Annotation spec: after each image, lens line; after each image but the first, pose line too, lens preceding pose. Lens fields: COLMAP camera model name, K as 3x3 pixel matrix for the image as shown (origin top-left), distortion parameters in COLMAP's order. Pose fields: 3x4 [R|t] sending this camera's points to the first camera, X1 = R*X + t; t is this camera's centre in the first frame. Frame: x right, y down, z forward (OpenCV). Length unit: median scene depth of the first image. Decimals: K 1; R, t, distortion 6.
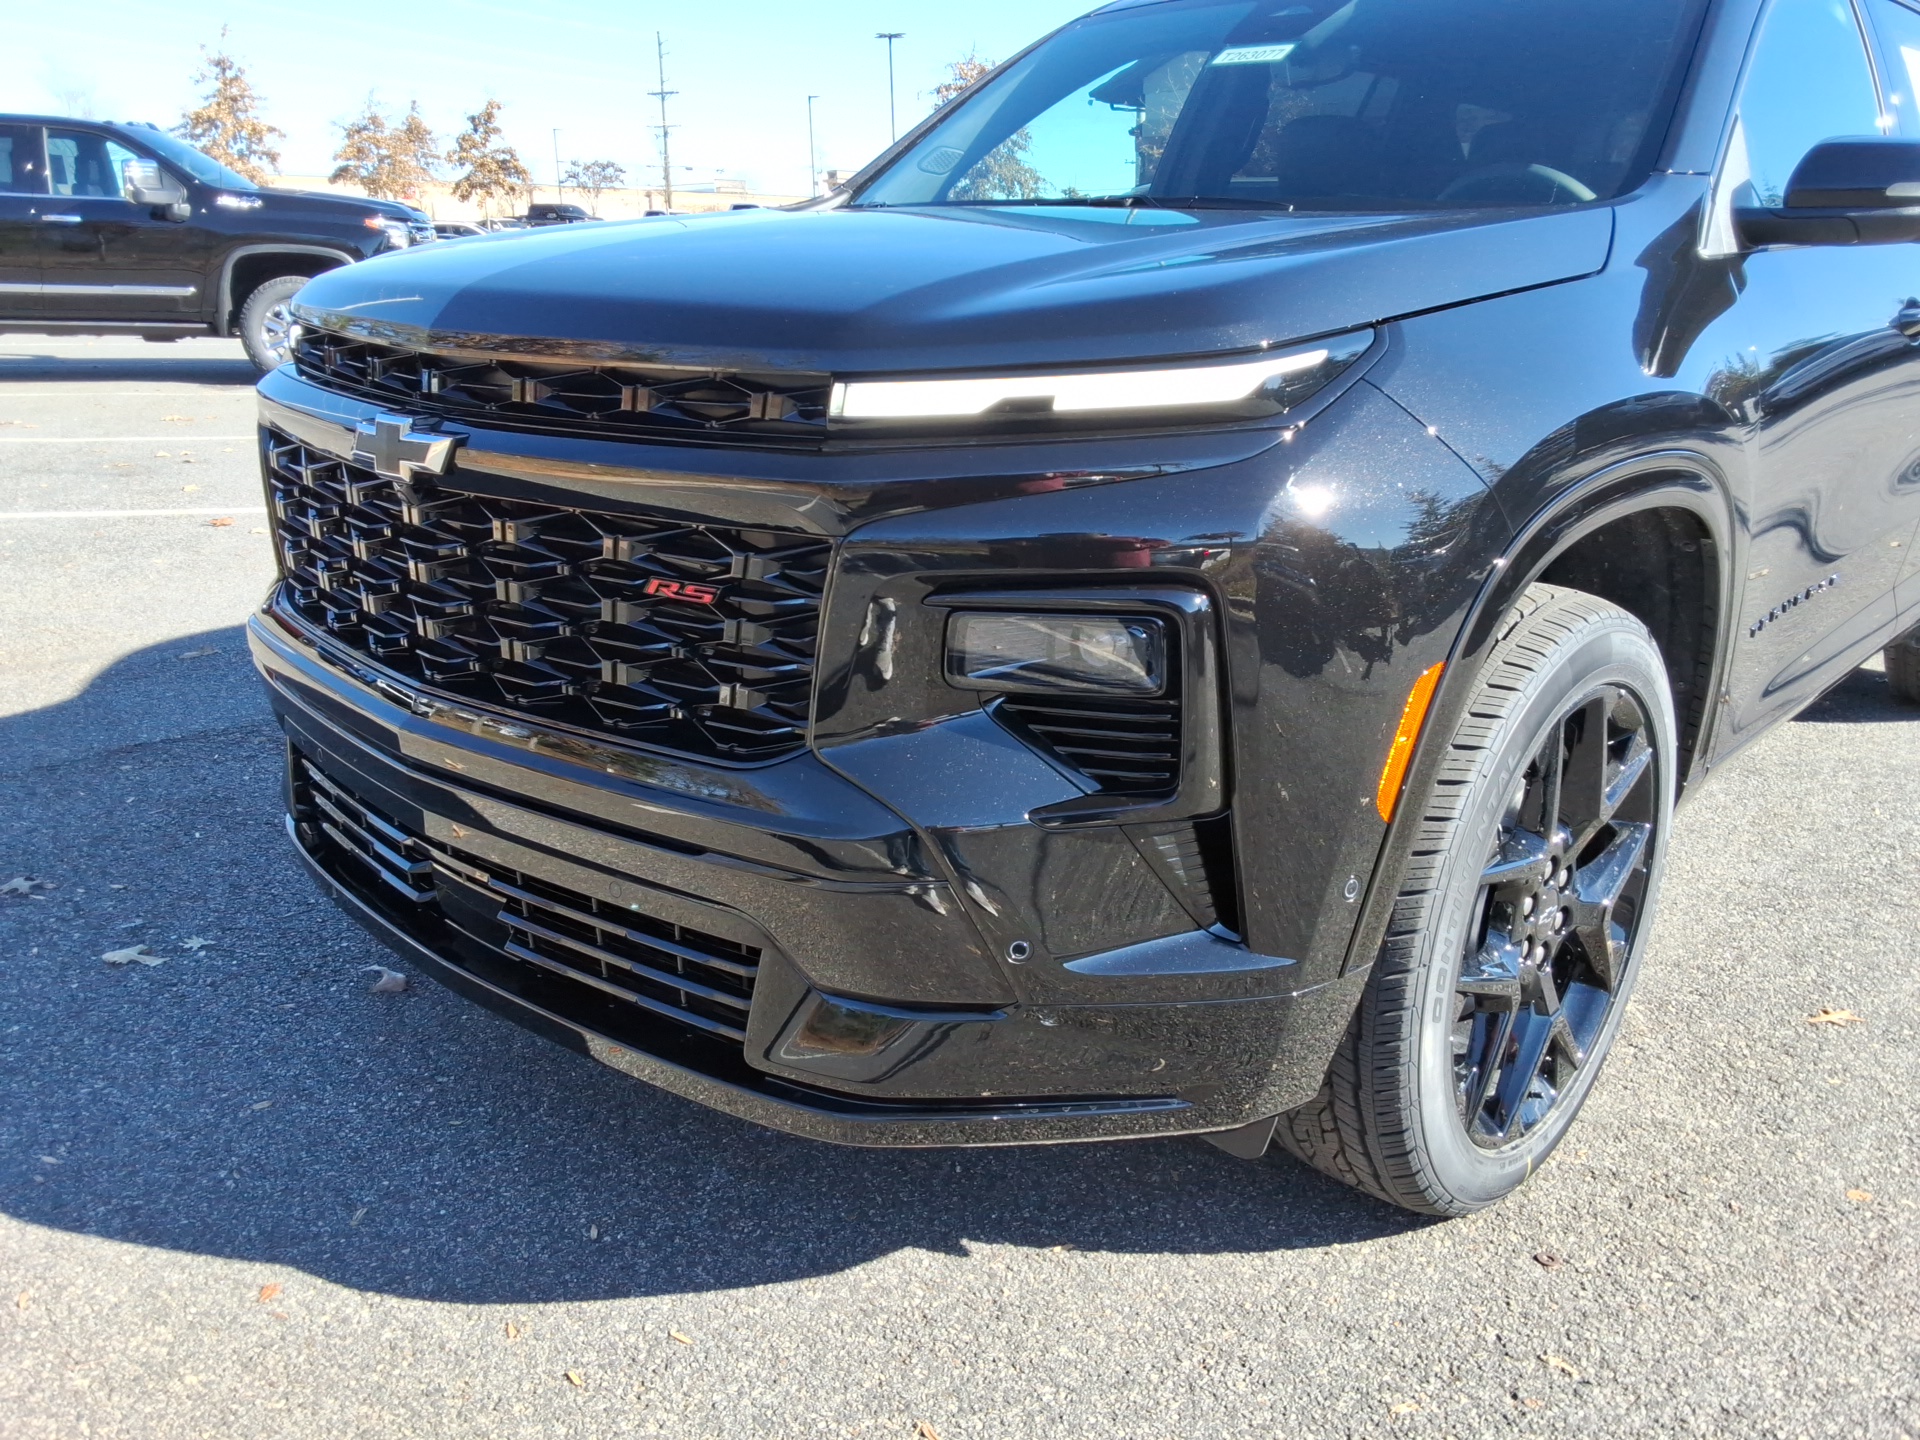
lens RADIAL K [[1534.3, 0, 963.8], [0, 1534.3, 723.9], [0, 0, 1]] dist [0.076762, -0.111681]
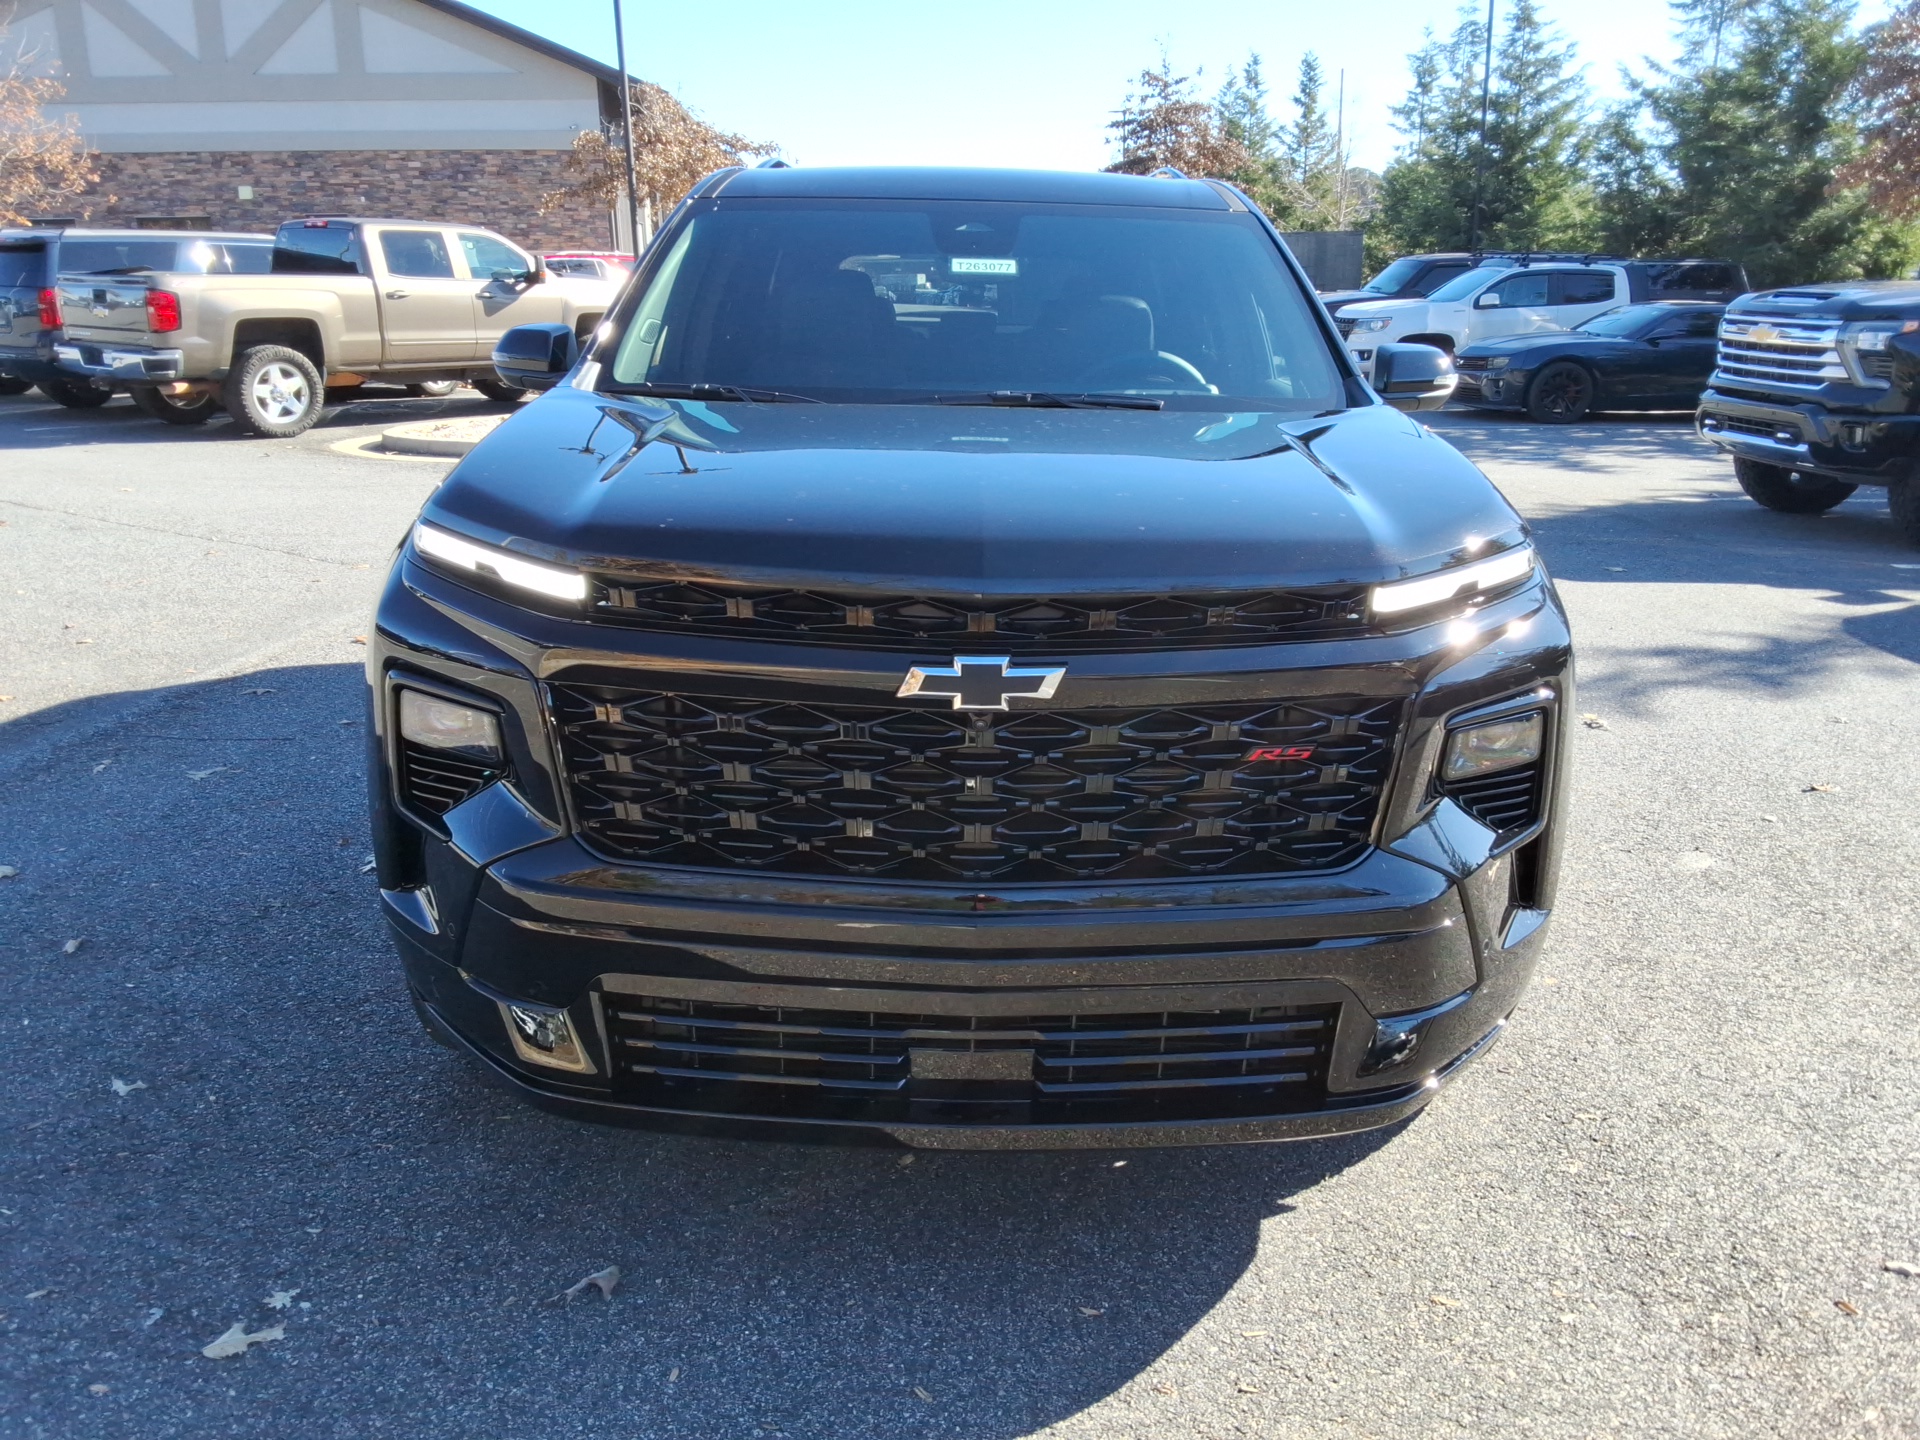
lens RADIAL K [[1534.3, 0, 963.3], [0, 1534.3, 725.9], [0, 0, 1]] dist [0.076762, -0.111681]
pose [[0.734569, -0.176911, 0.655066, -0.723465], [0.193071, 0.980002, 0.048162, -0.131076], [-0.650486, 0.091096, 0.754035, 0.101700]]
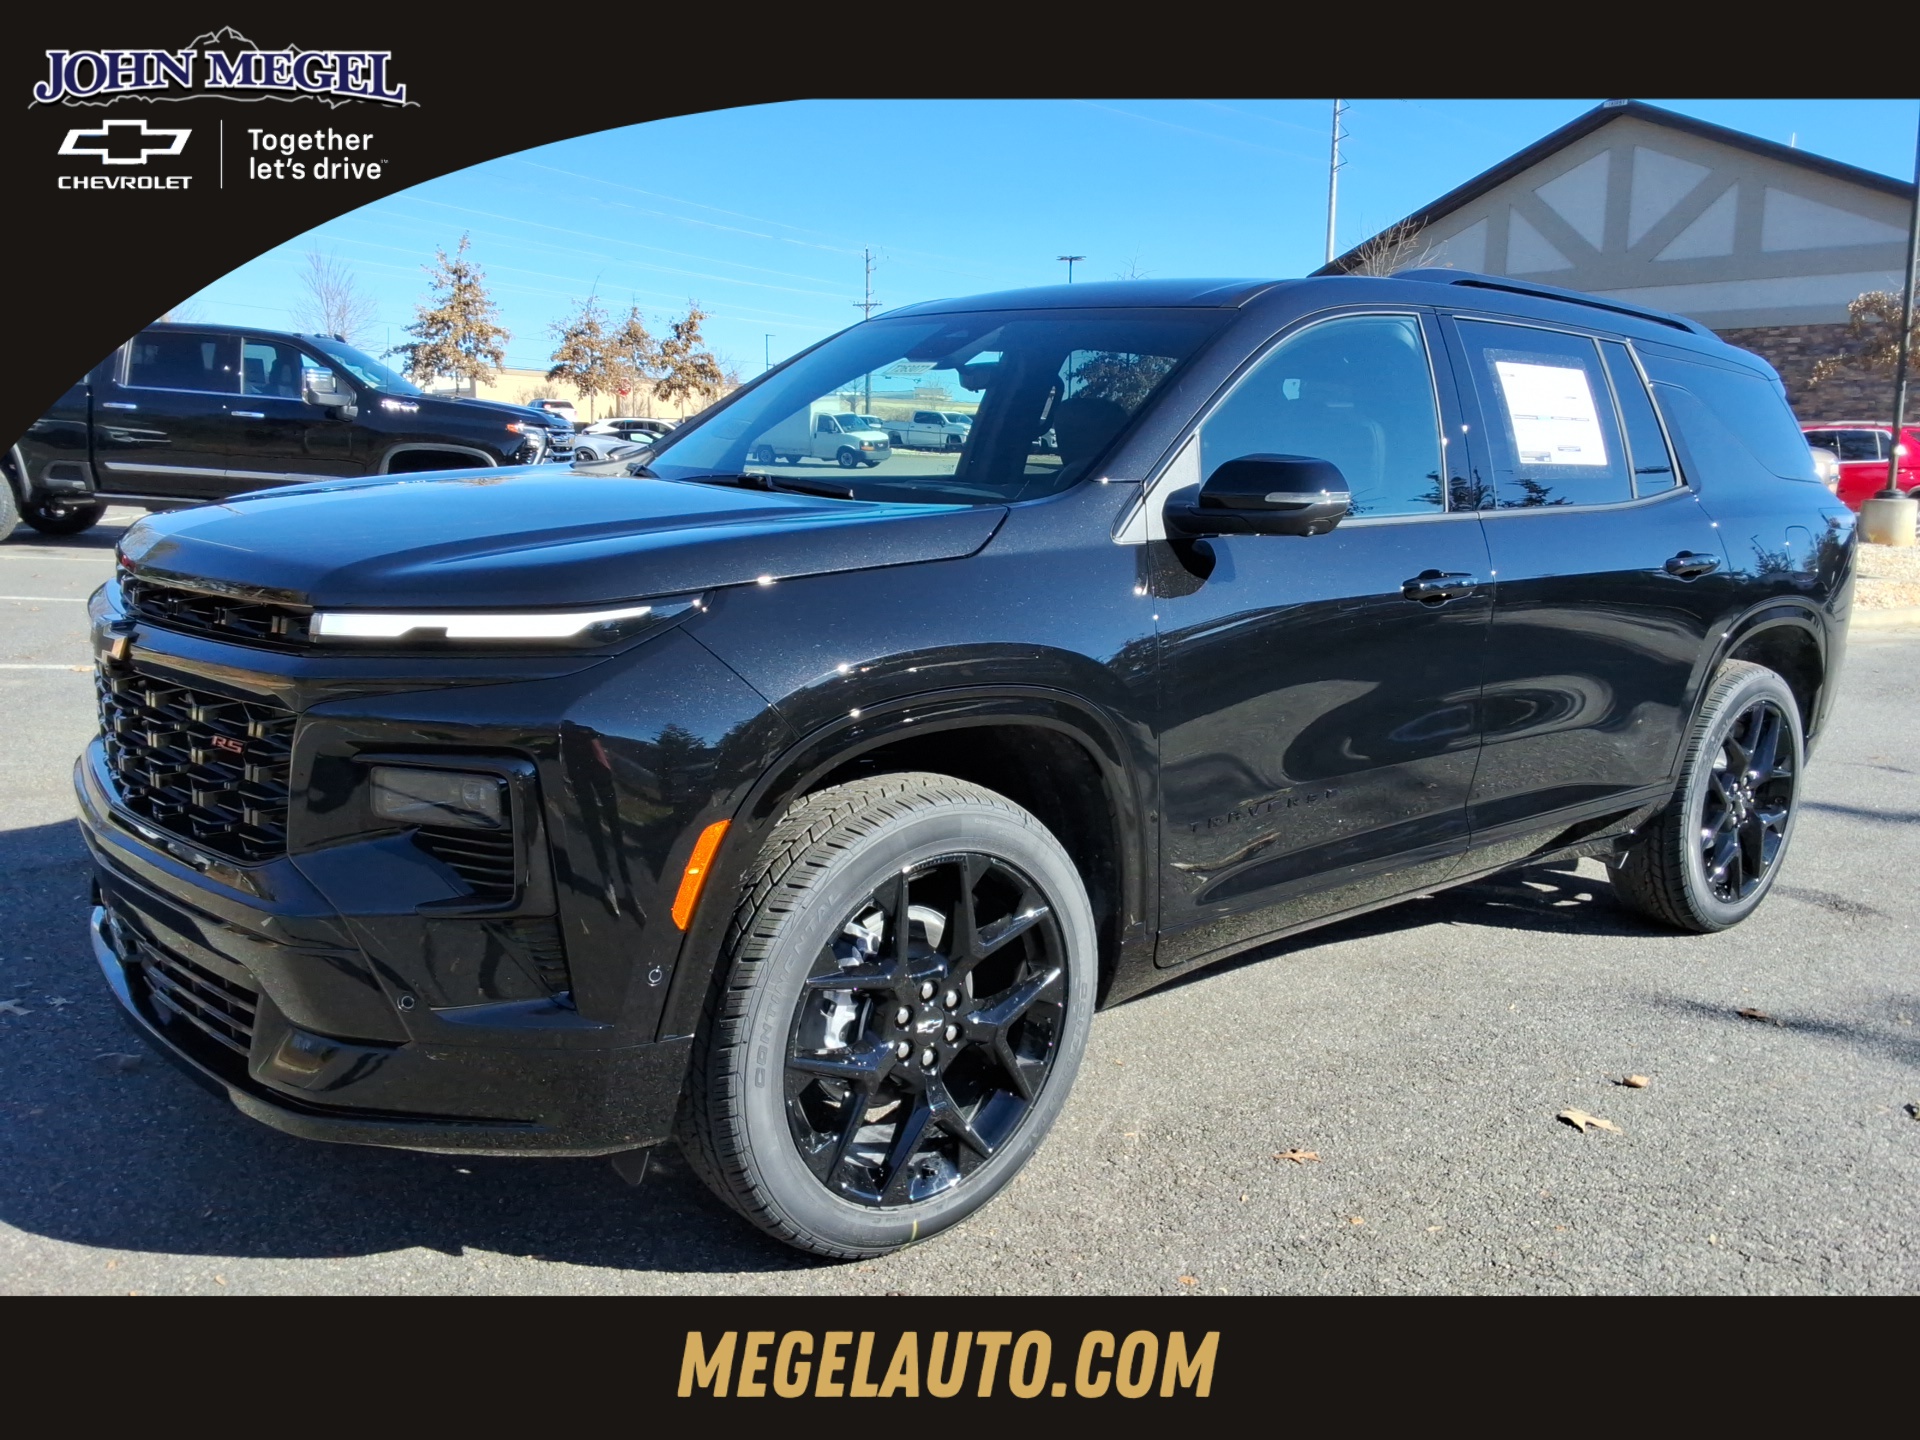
lens RADIAL K [[1534.3, 0, 953.8], [0, 1534.3, 725.2], [0, 0, 1]] dist [0.076762, -0.111681]
pose [[0.992809, 0.049862, -0.108831, 0.390471], [-0.062861, 0.990844, -0.119481, 0.017780], [0.101877, 0.125463, 0.986854, -0.236819]]
